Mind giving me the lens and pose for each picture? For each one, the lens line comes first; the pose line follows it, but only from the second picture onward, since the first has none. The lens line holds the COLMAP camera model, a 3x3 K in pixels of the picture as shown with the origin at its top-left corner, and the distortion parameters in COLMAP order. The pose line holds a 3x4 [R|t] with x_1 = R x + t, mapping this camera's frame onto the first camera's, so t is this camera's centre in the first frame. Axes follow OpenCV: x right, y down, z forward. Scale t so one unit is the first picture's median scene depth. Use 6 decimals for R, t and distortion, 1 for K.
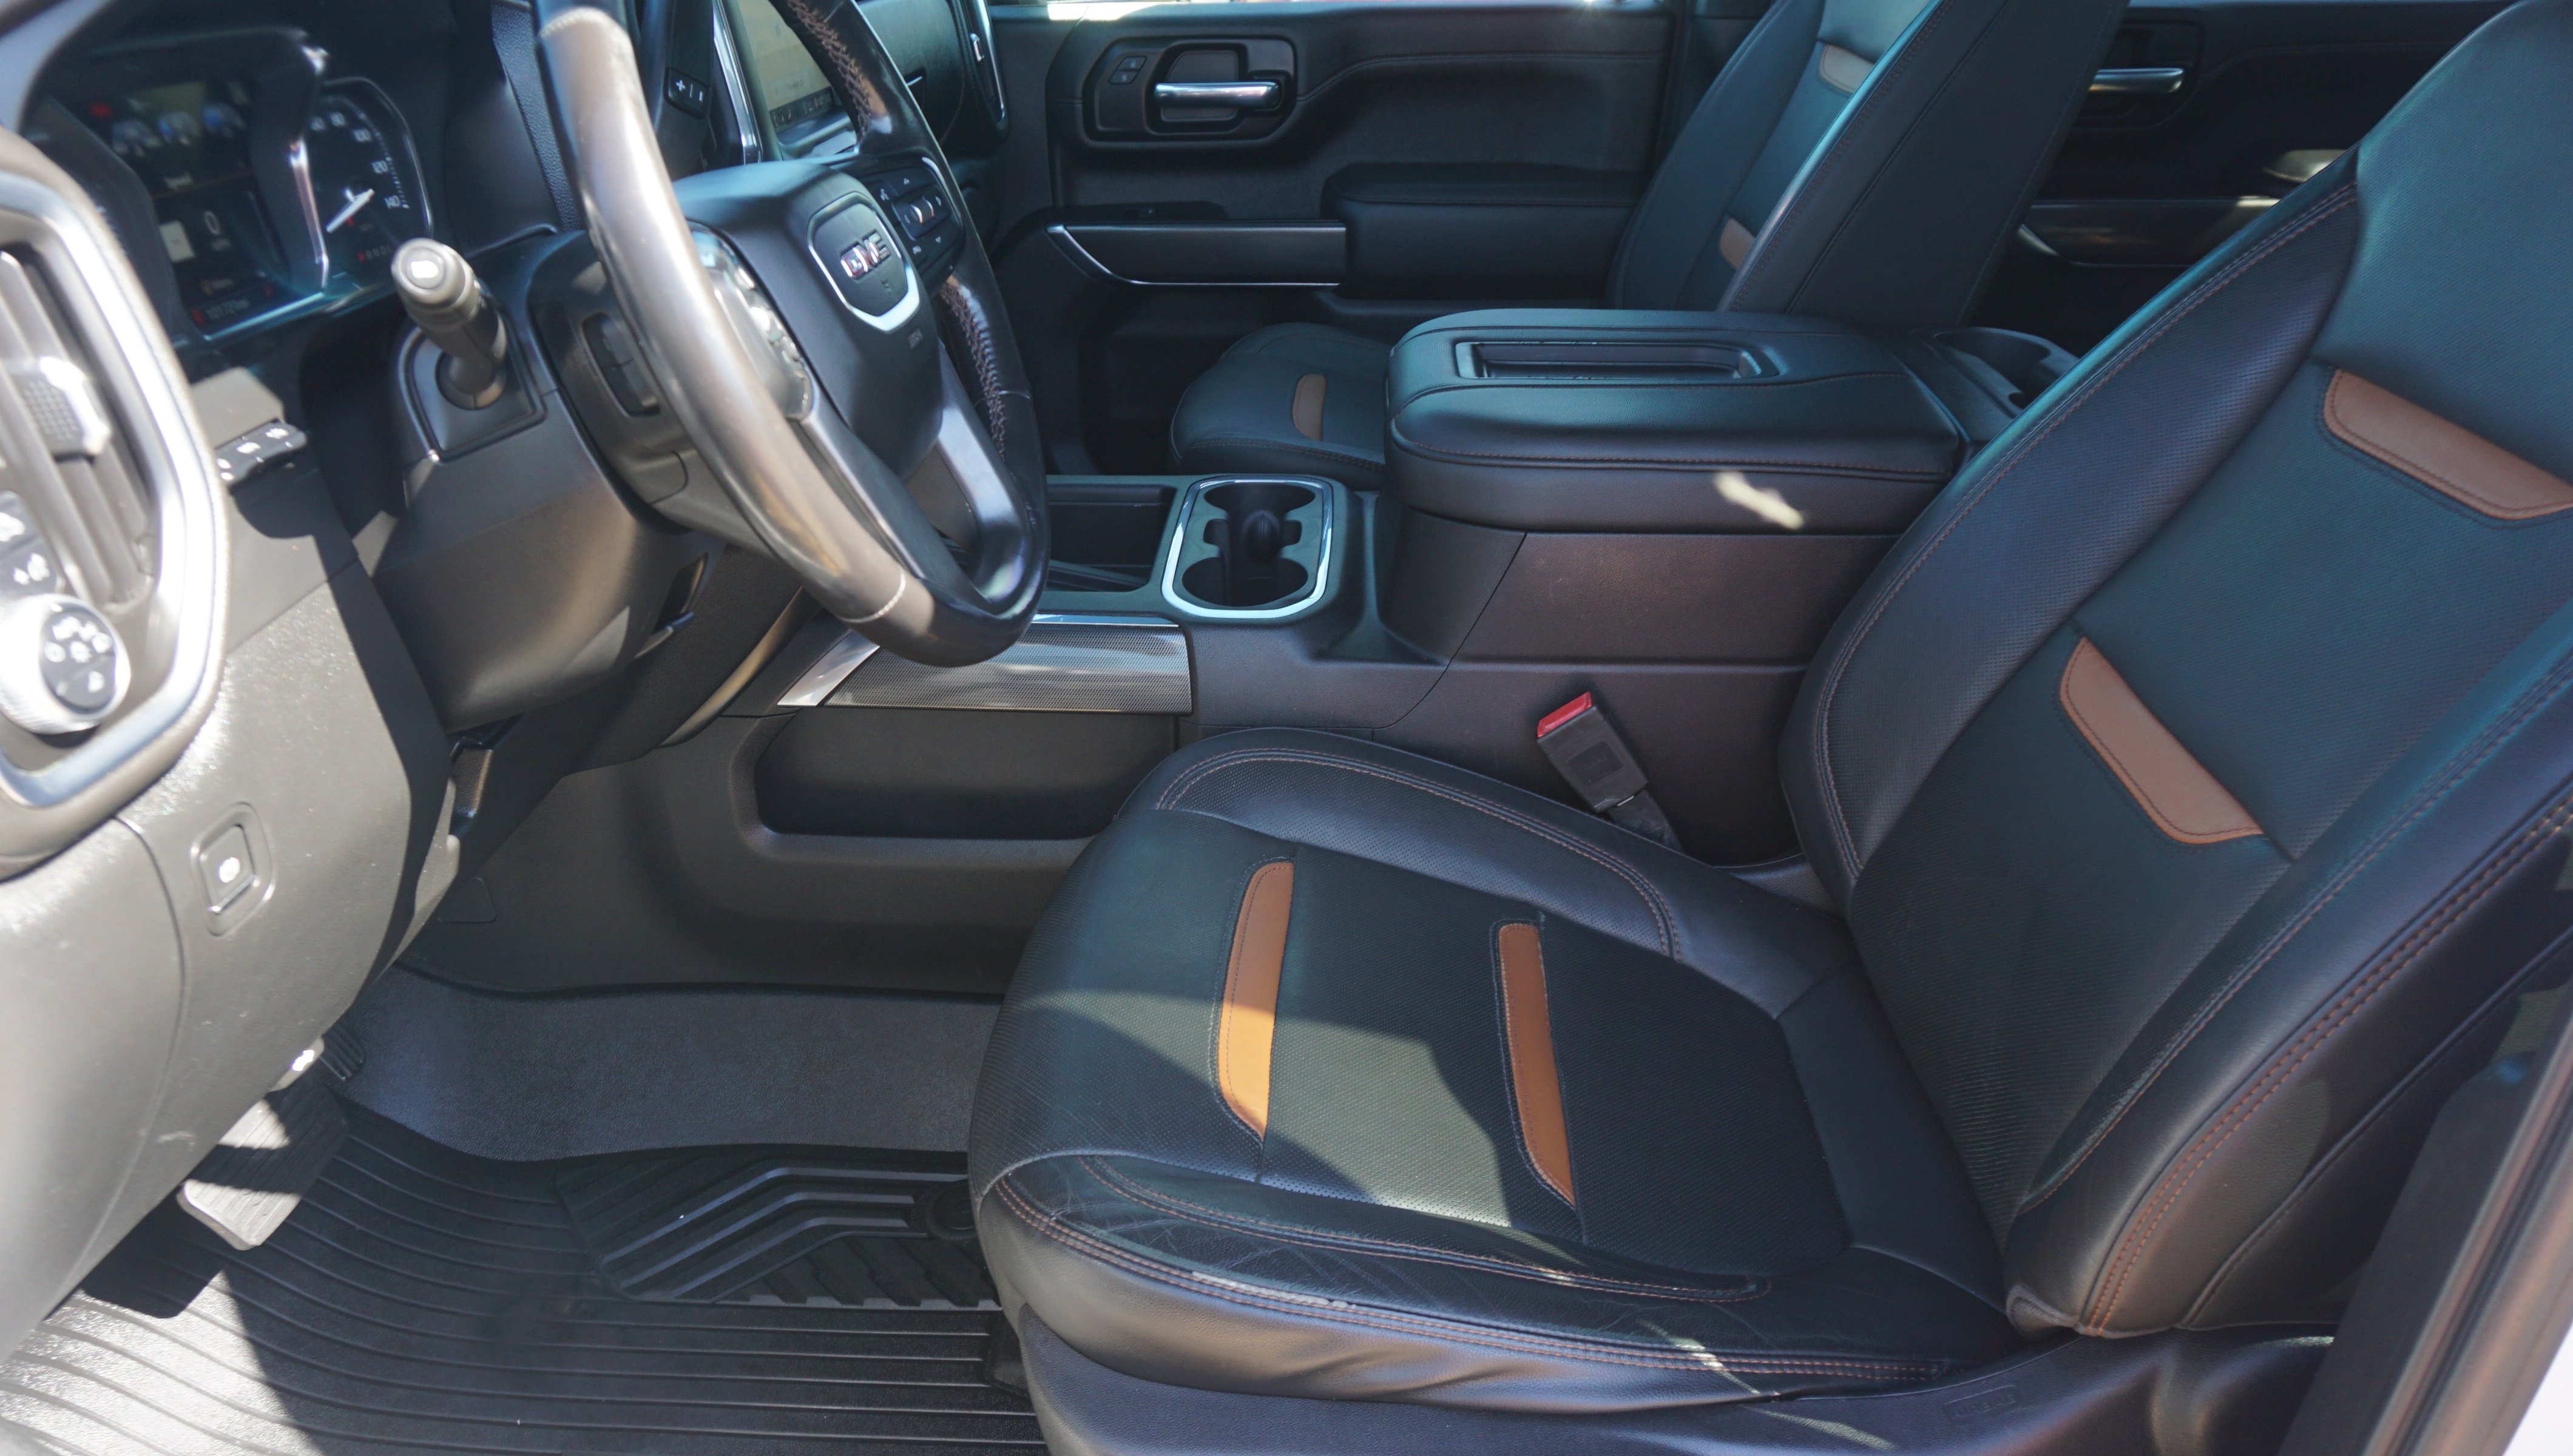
lens RADIAL K [[1695.0, 0, 1268.7], [0, 1695.0, 727.8], [0, 0, 1]] dist [-0.088120, 0.082862]
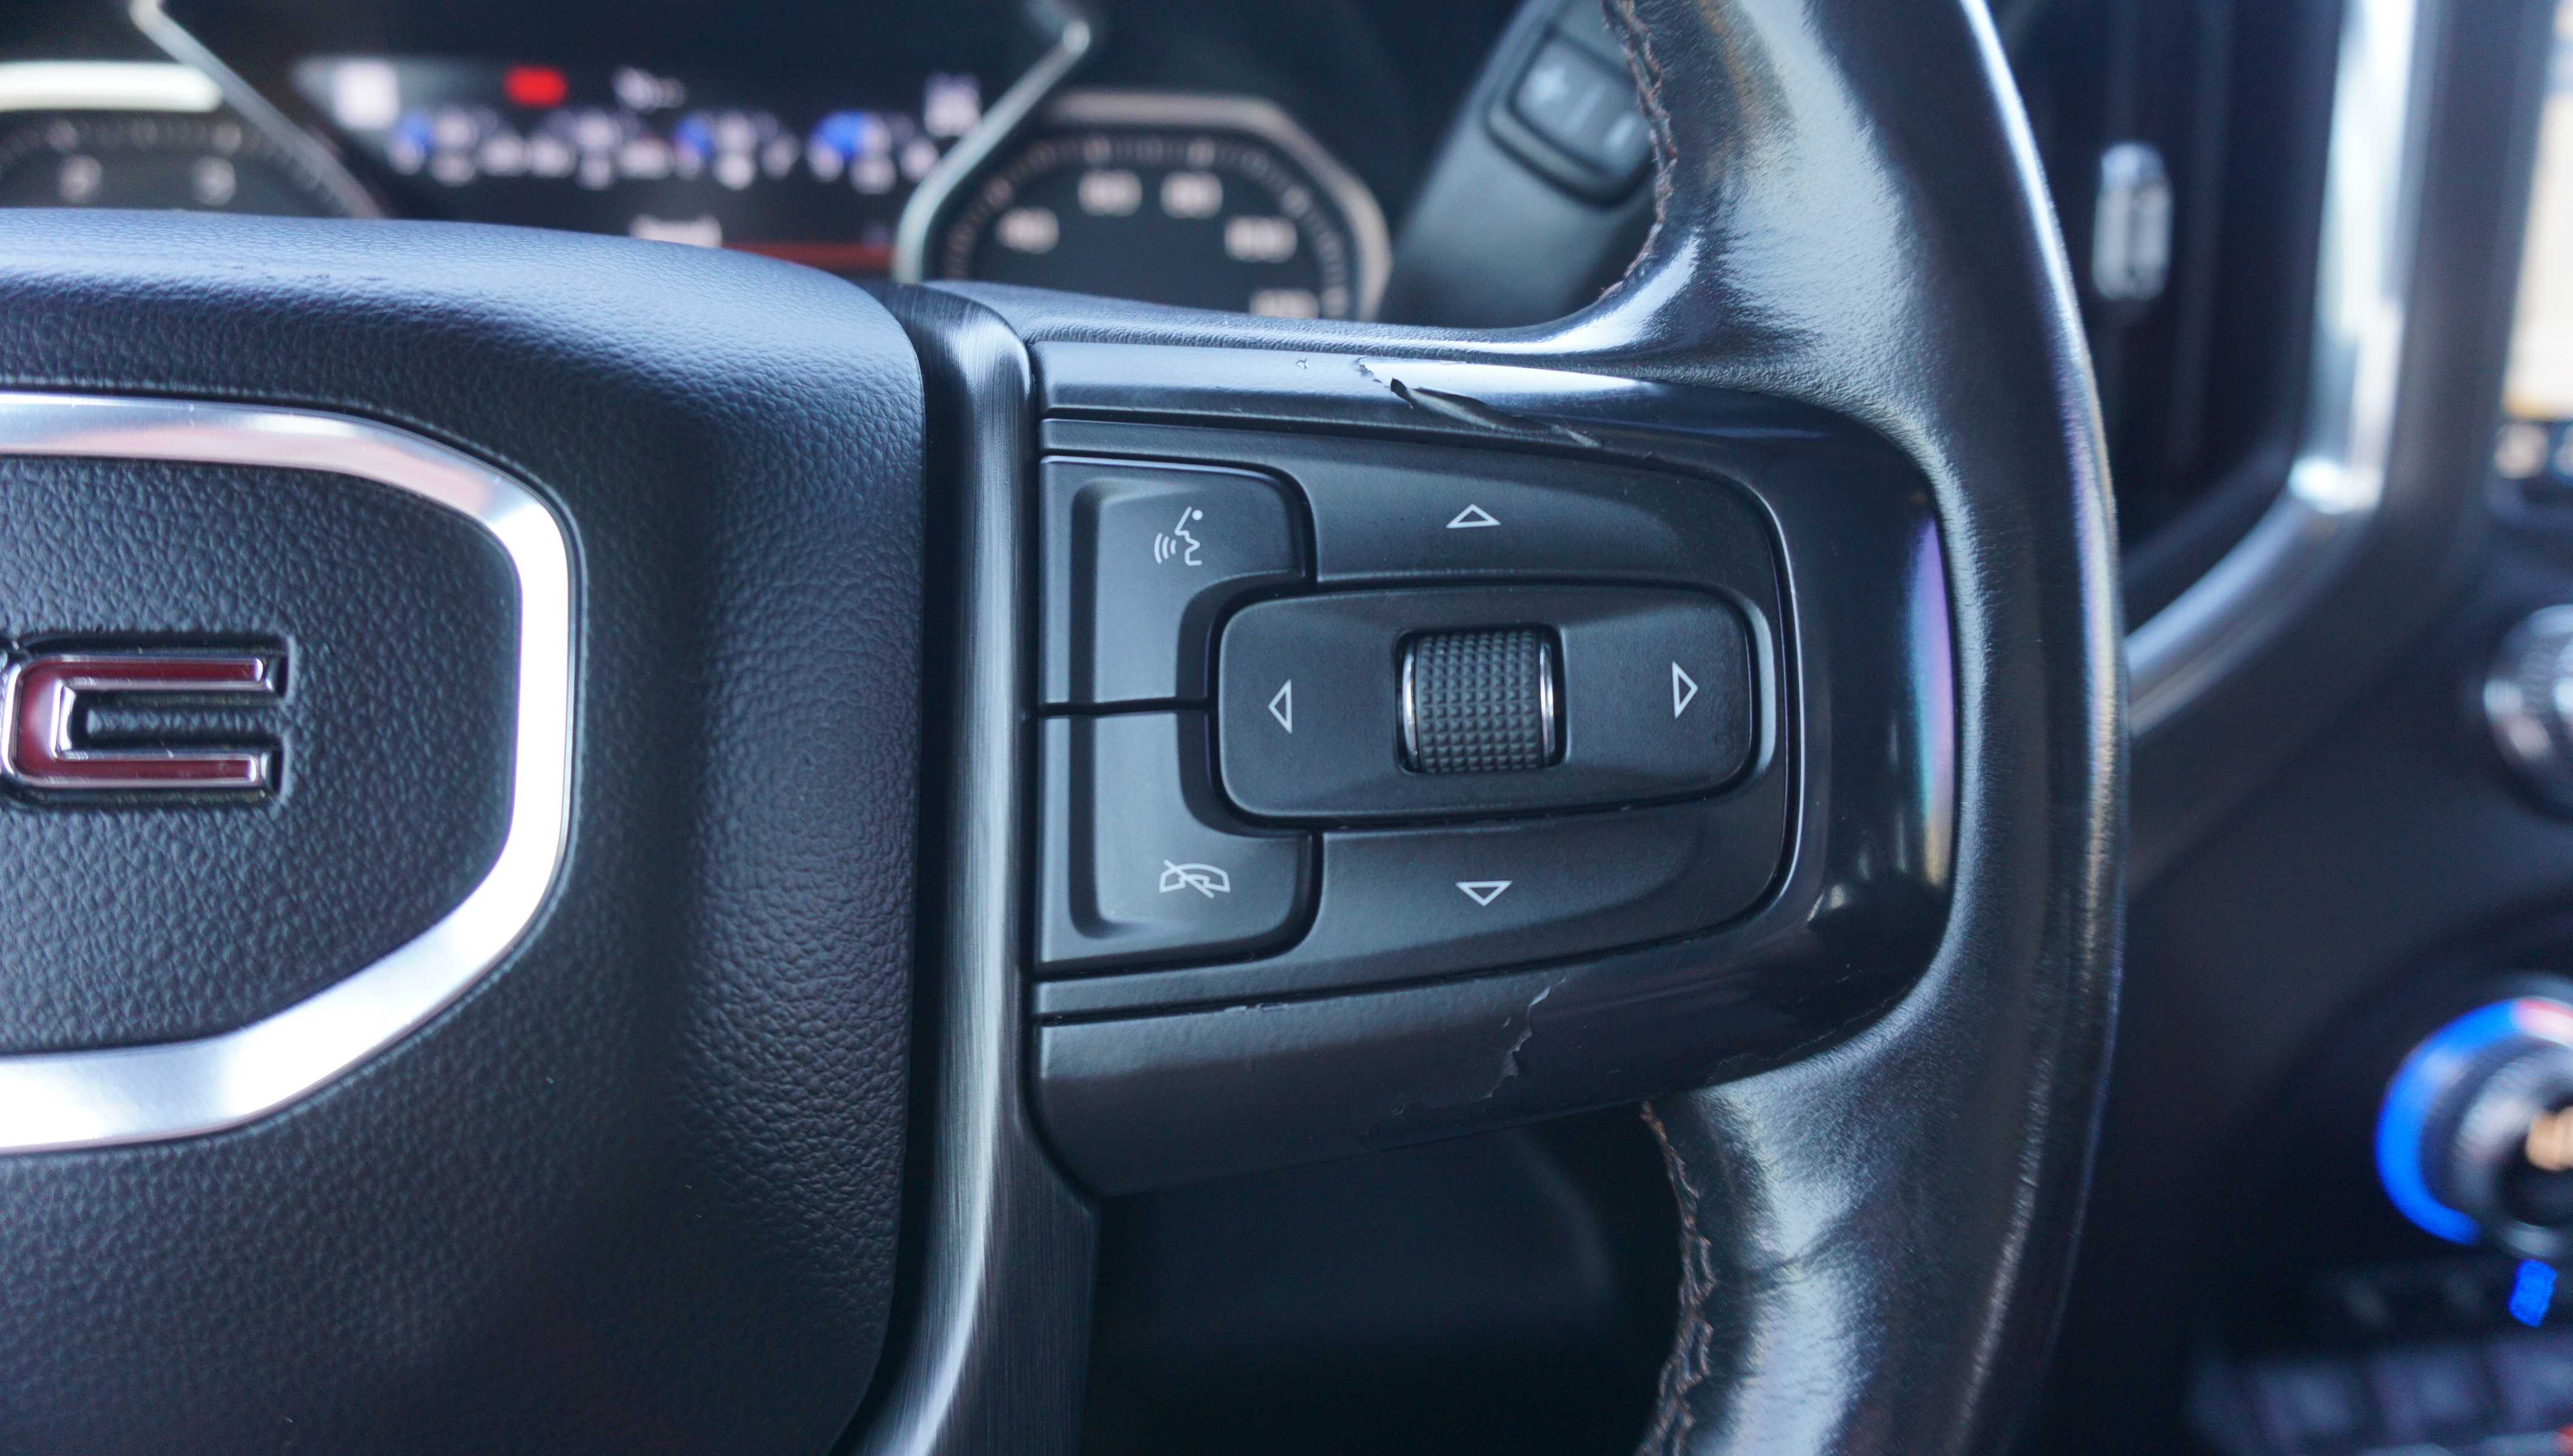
lens RADIAL K [[1719.4, 0, 1293.5], [0, 1719.4, 725.9], [0, 0, 1]] dist [-0.064204, 0.049251]
pose [[0.188420, 0.339330, -0.921604, -0.046251], [-0.463819, 0.857909, 0.221051, -0.270195], [0.865662, 0.385807, 0.319035, 0.699751]]
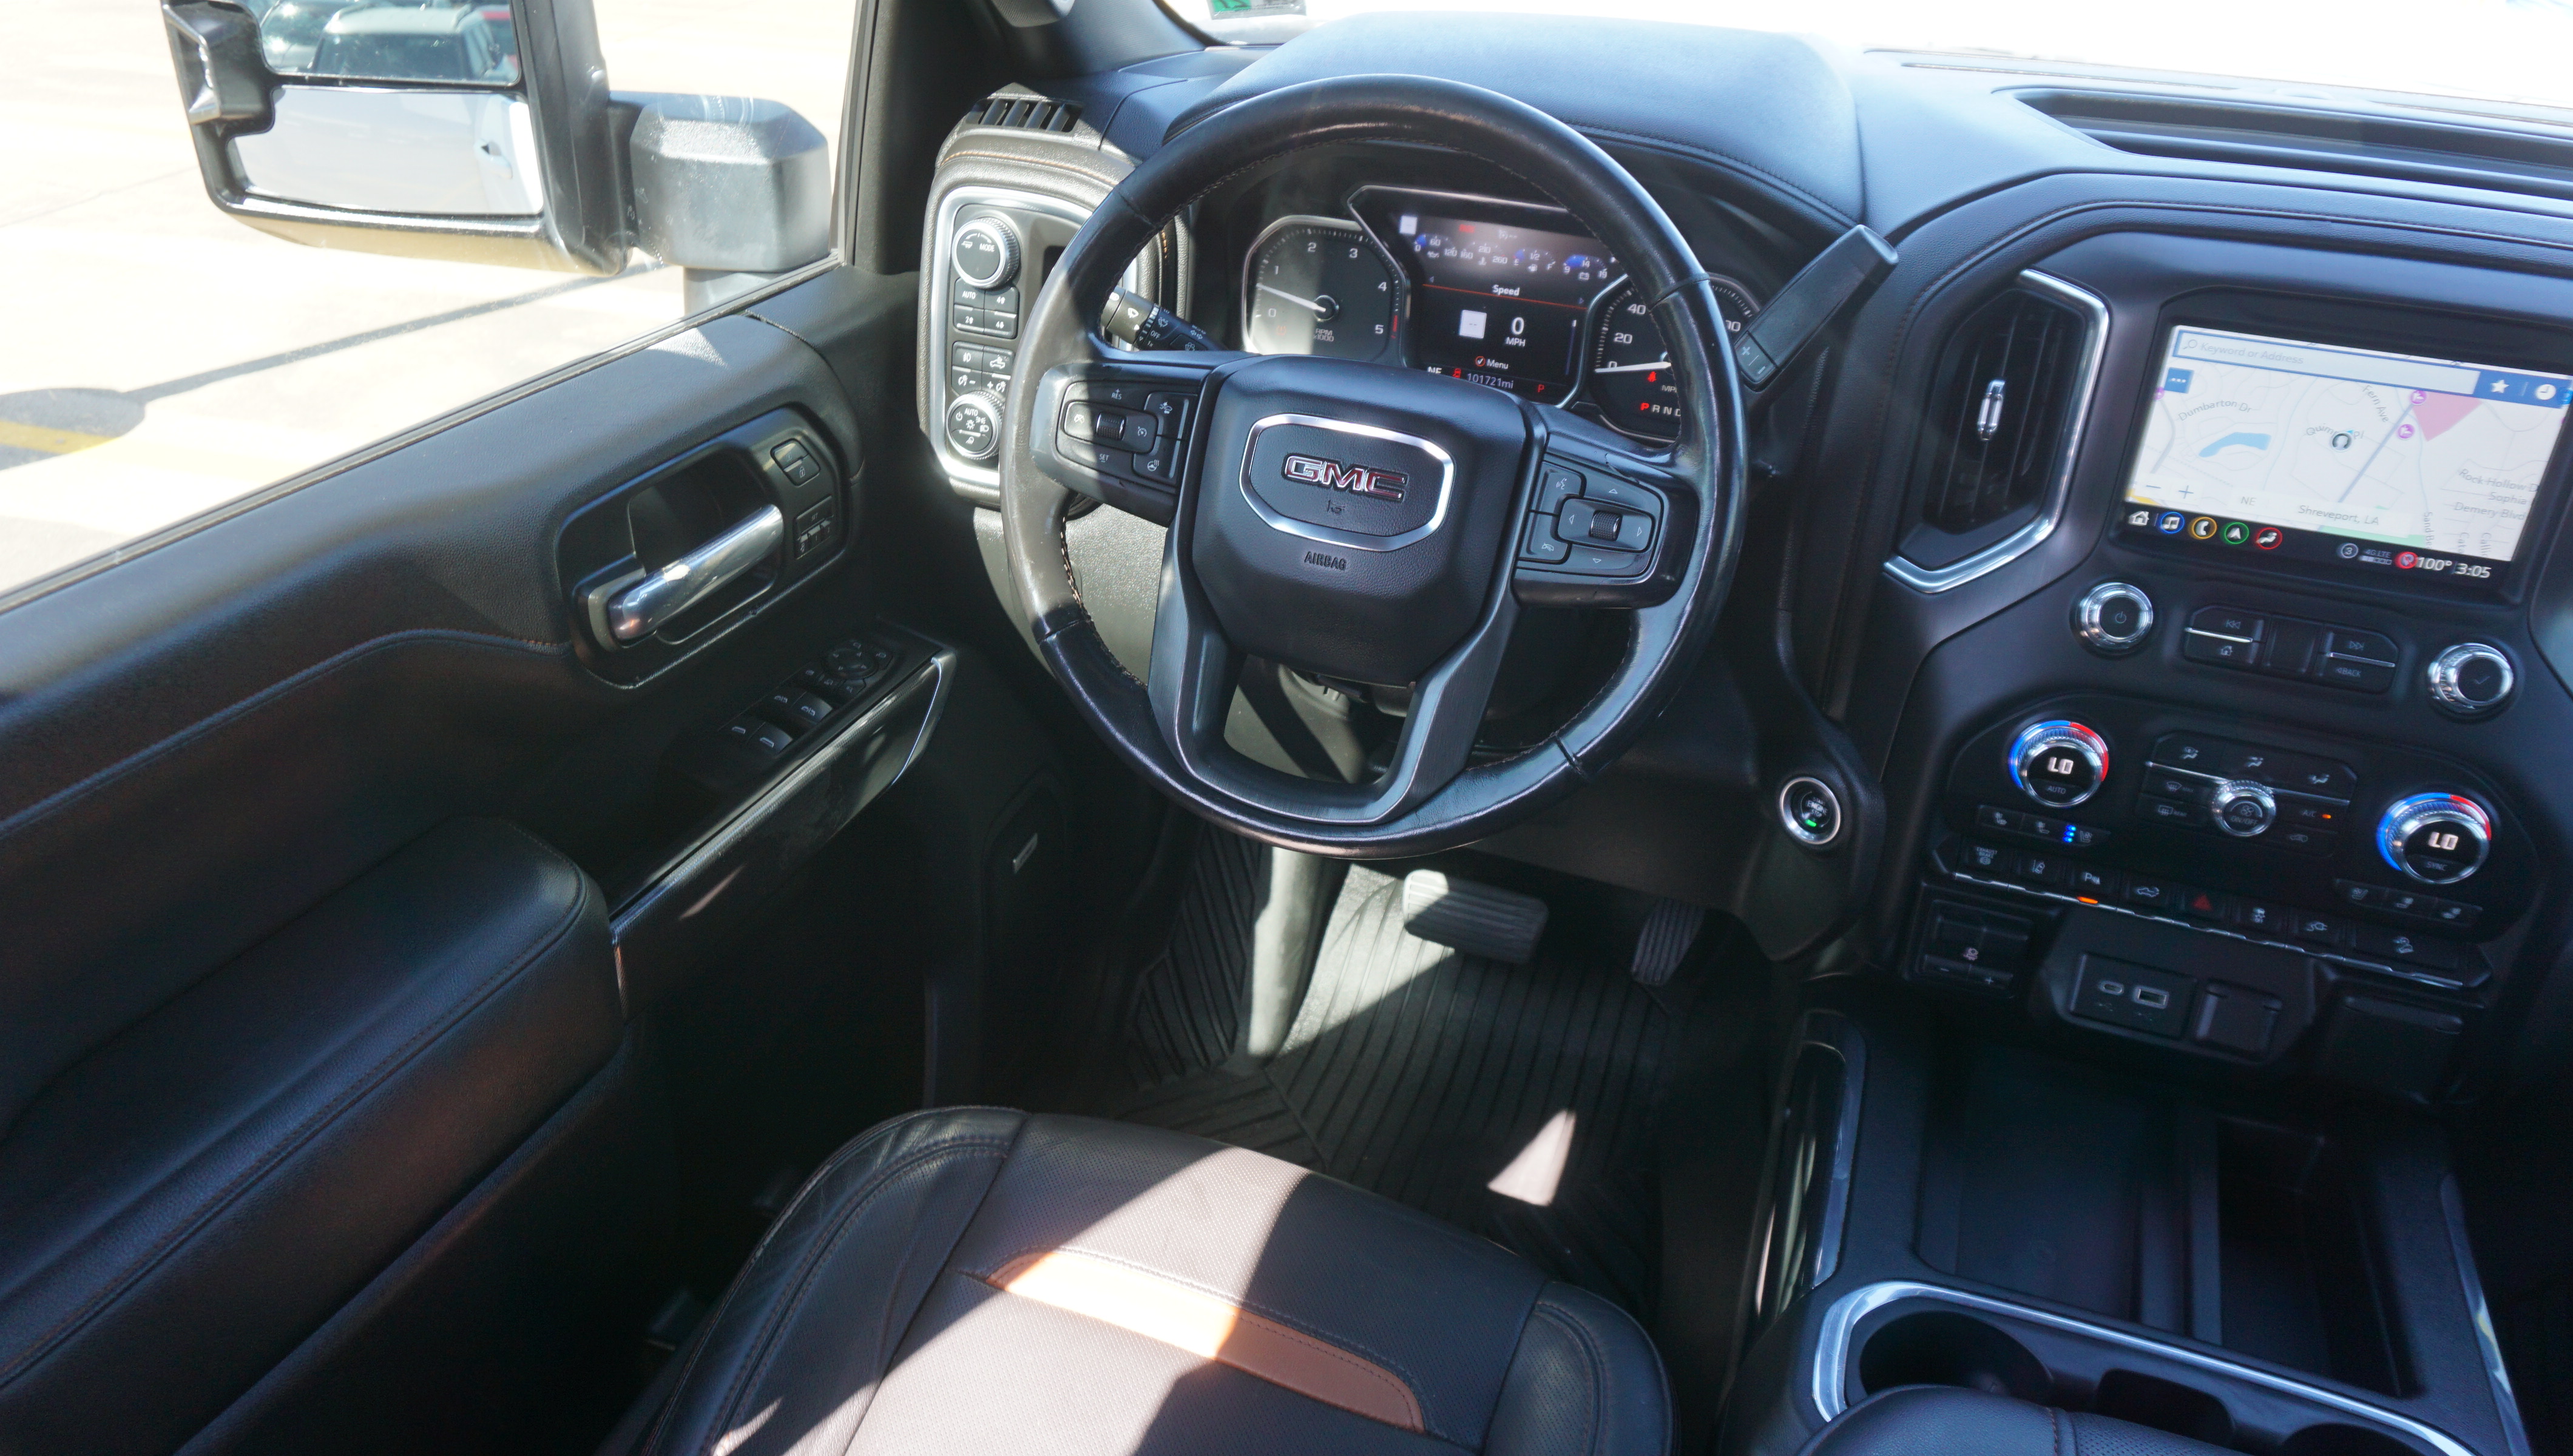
lens RADIAL K [[1719.4, 0, 1293.5], [0, 1719.4, 725.9], [0, 0, 1]] dist [-0.064204, 0.049251]
pose [[-0.297189, 0.475457, -0.828021, 0.501195], [-0.463866, 0.686094, 0.560449, -0.531359], [0.834570, 0.550650, 0.016648, 0.680100]]
